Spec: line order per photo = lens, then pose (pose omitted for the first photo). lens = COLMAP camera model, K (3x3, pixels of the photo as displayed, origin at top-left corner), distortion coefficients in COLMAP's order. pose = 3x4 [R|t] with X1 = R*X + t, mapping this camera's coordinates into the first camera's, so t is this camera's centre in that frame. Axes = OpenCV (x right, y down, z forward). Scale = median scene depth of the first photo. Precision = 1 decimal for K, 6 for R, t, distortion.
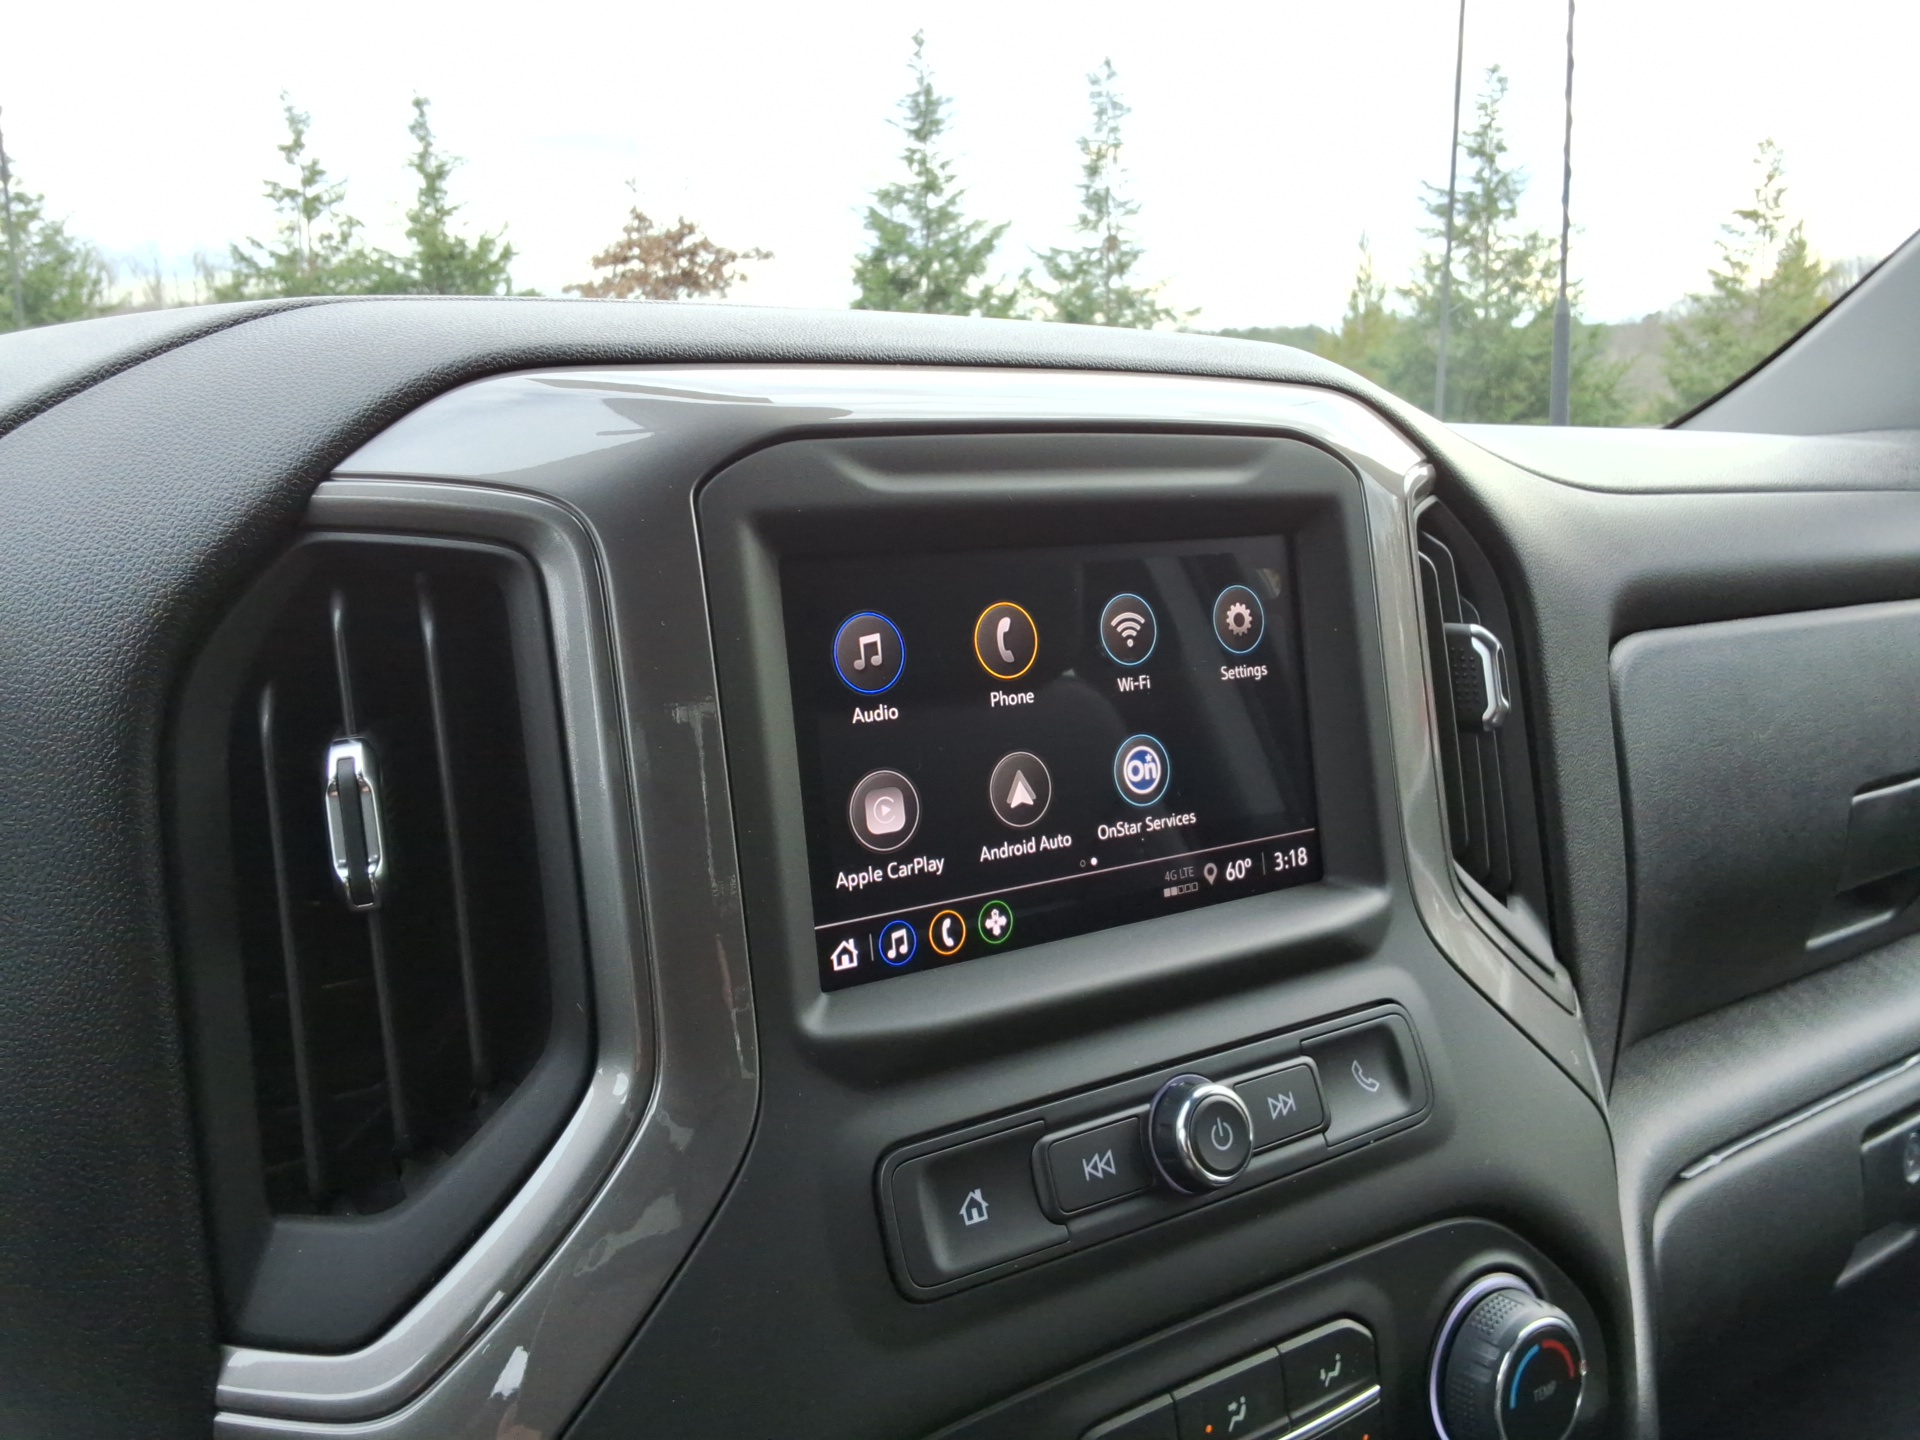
lens RADIAL K [[1532.4, 0, 978.3], [0, 1532.4, 705.0], [0, 0, 1]] dist [0.127118, -0.201922]
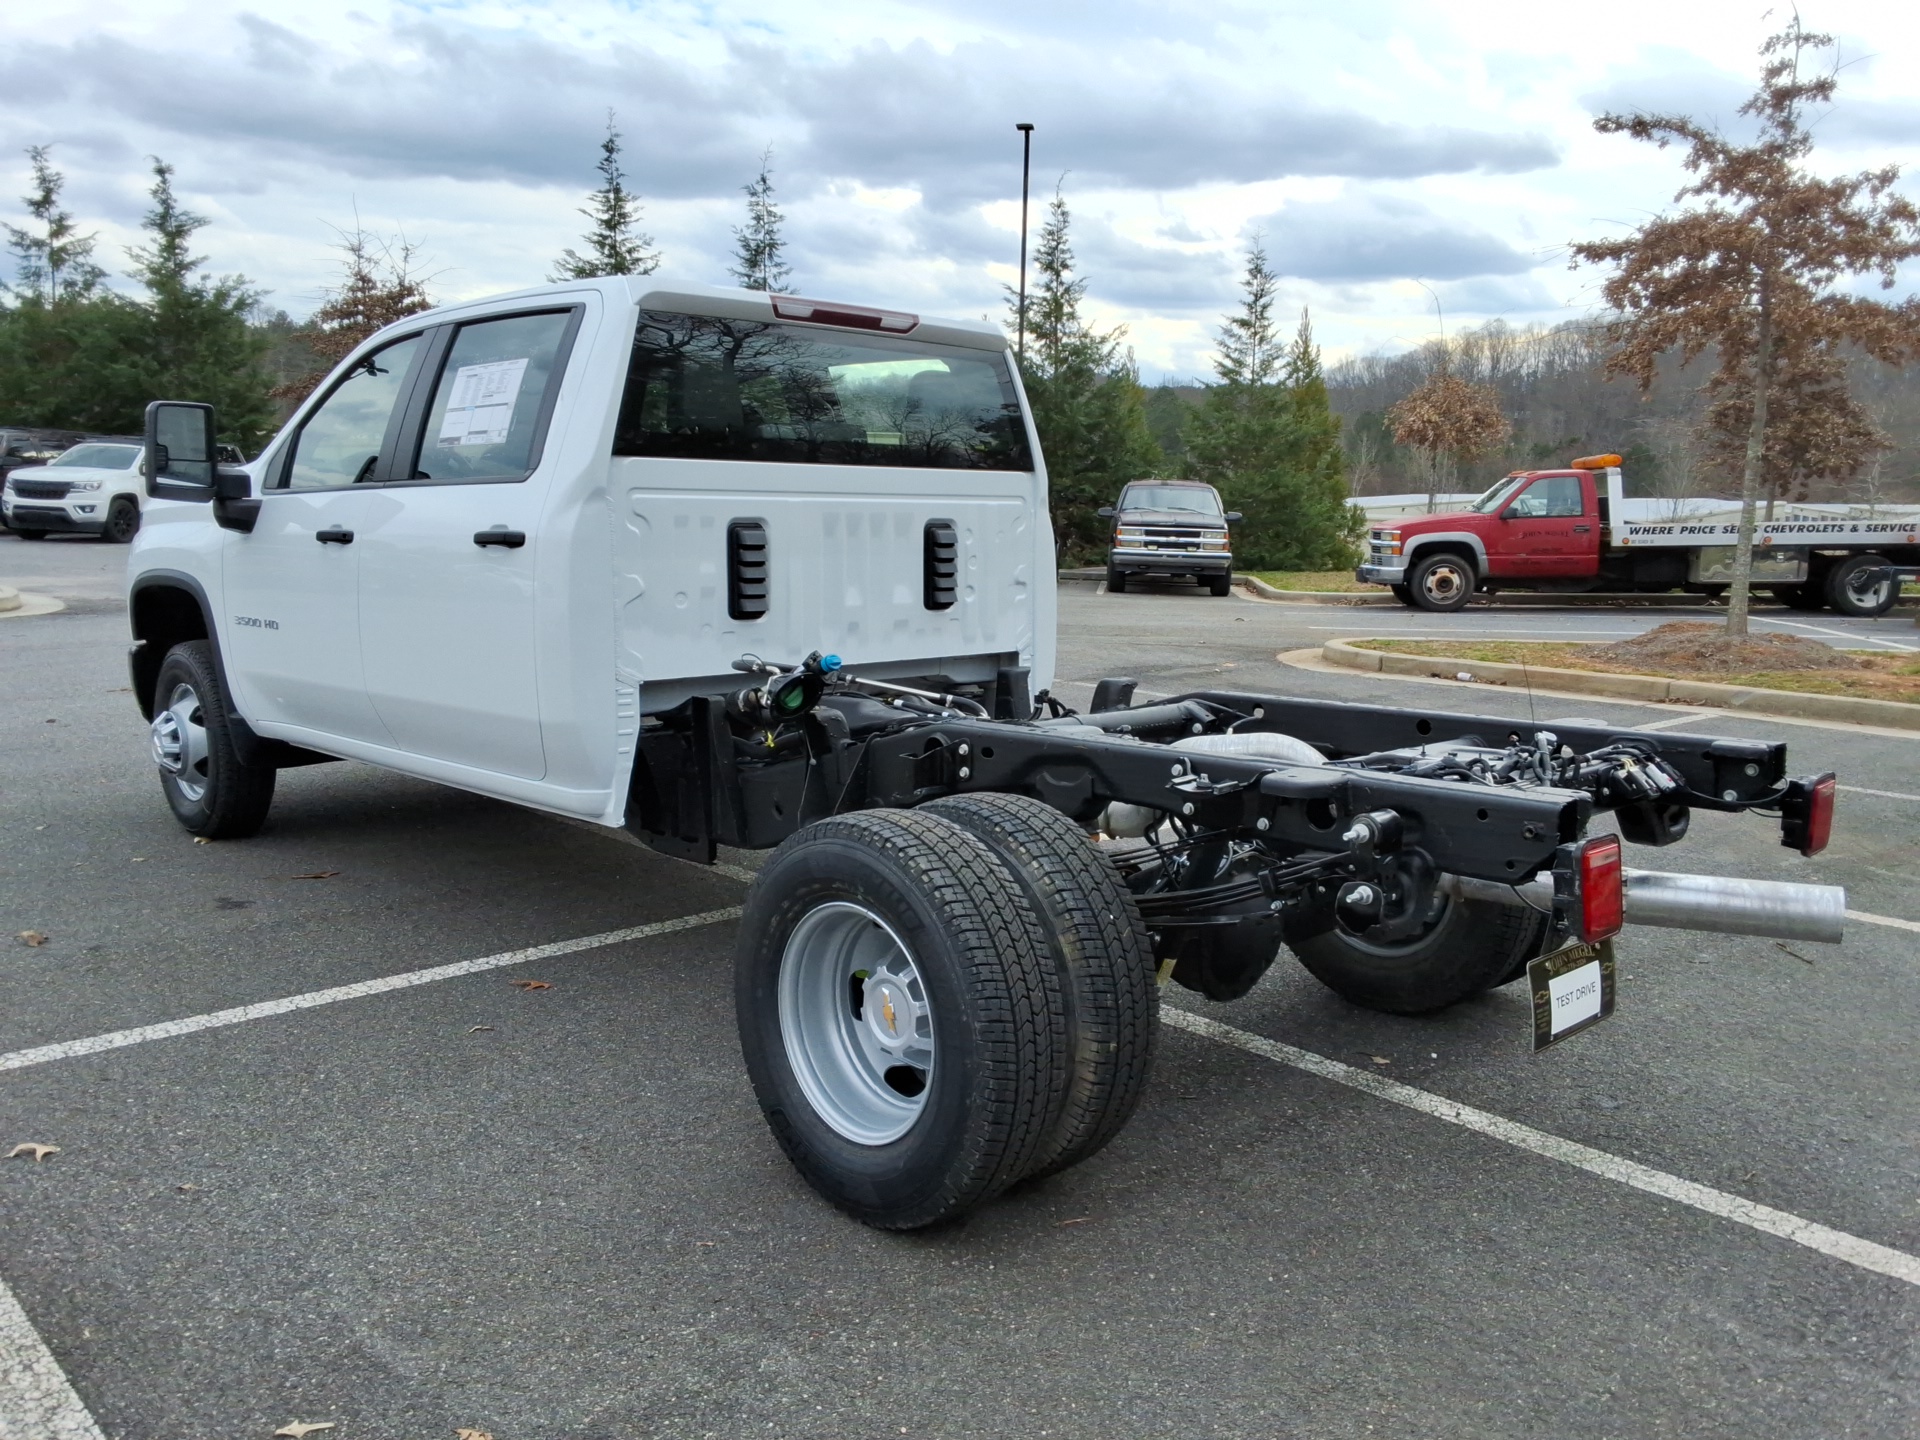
lens RADIAL K [[1532.4, 0, 978.3], [0, 1532.4, 705.0], [0, 0, 1]] dist [0.127118, -0.201922]
pose [[0.985361, -0.003077, 0.170452, 0.037637], [0.006861, 0.999743, -0.021614, 0.036354], [-0.170342, 0.022467, 0.985129, -0.236357]]
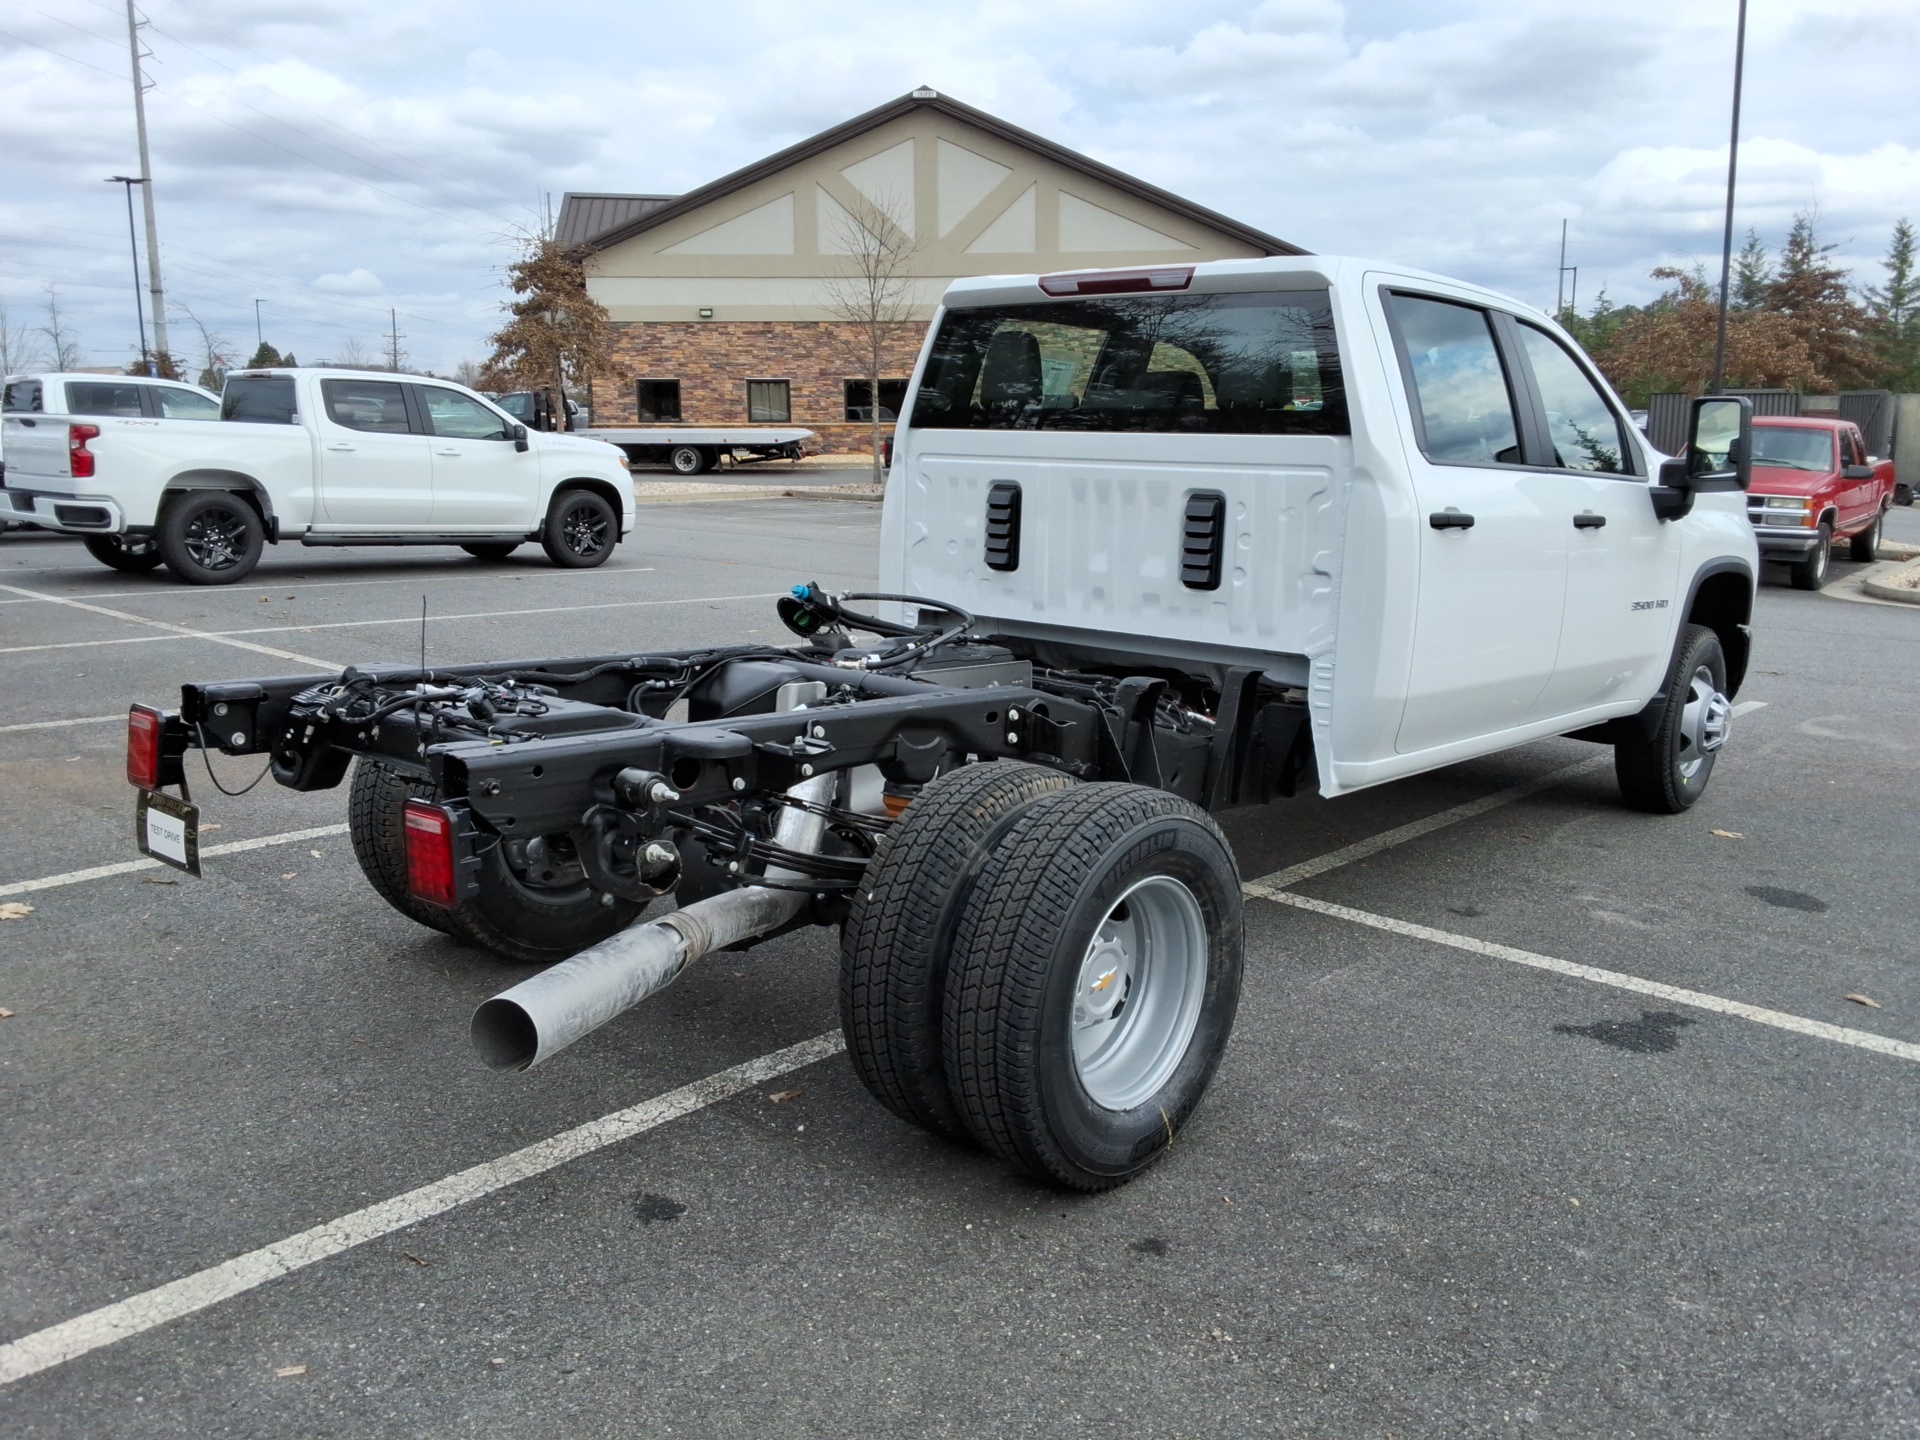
lens RADIAL K [[1539.3, 0, 973.7], [0, 1539.3, 696.7], [0, 0, 1]] dist [0.131531, -0.210672]
pose [[0.255025, 0.166899, -0.952422, 0.228275], [-0.178721, 0.976156, 0.123203, 0.015107], [0.950274, 0.138799, 0.278772, -0.118267]]
